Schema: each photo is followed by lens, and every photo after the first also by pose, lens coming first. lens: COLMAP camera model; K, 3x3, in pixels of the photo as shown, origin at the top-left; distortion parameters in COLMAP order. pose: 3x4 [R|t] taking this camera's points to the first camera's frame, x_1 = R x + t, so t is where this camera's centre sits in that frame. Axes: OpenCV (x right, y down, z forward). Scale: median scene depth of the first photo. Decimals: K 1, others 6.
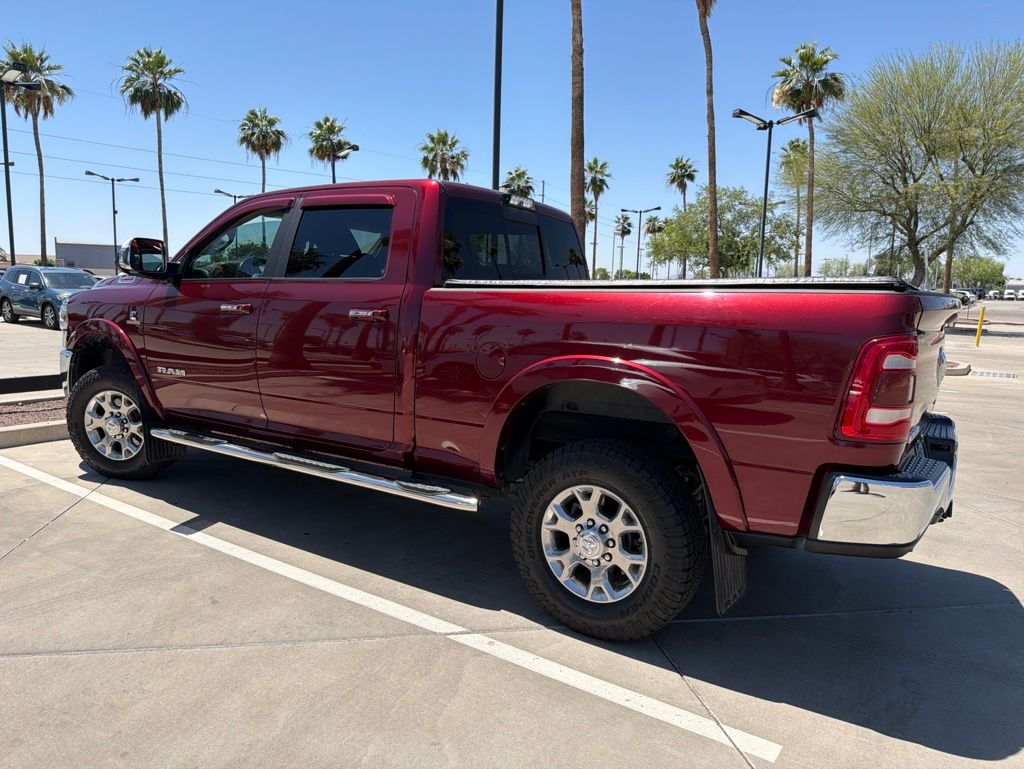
lens RADIAL K [[780.9, 0, 512.0], [0, 780.9, 384.5], [0, 0, 1]] dist [0.061233, -0.086190]
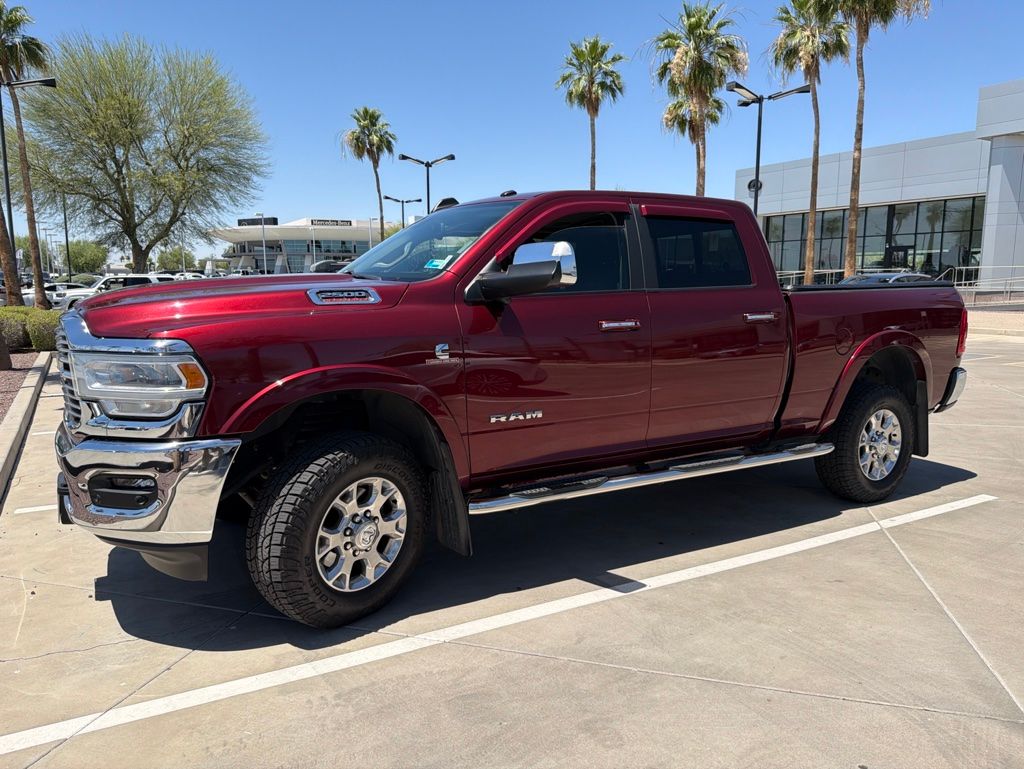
lens RADIAL K [[780.9, 0, 512.0], [0, 780.9, 384.5], [0, 0, 1]] dist [0.061233, -0.086190]
pose [[0.333461, -0.133056, 0.933327, -1.253687], [0.109678, 0.988743, 0.101770, -0.135111], [-0.936362, 0.068429, 0.344301, 0.836213]]
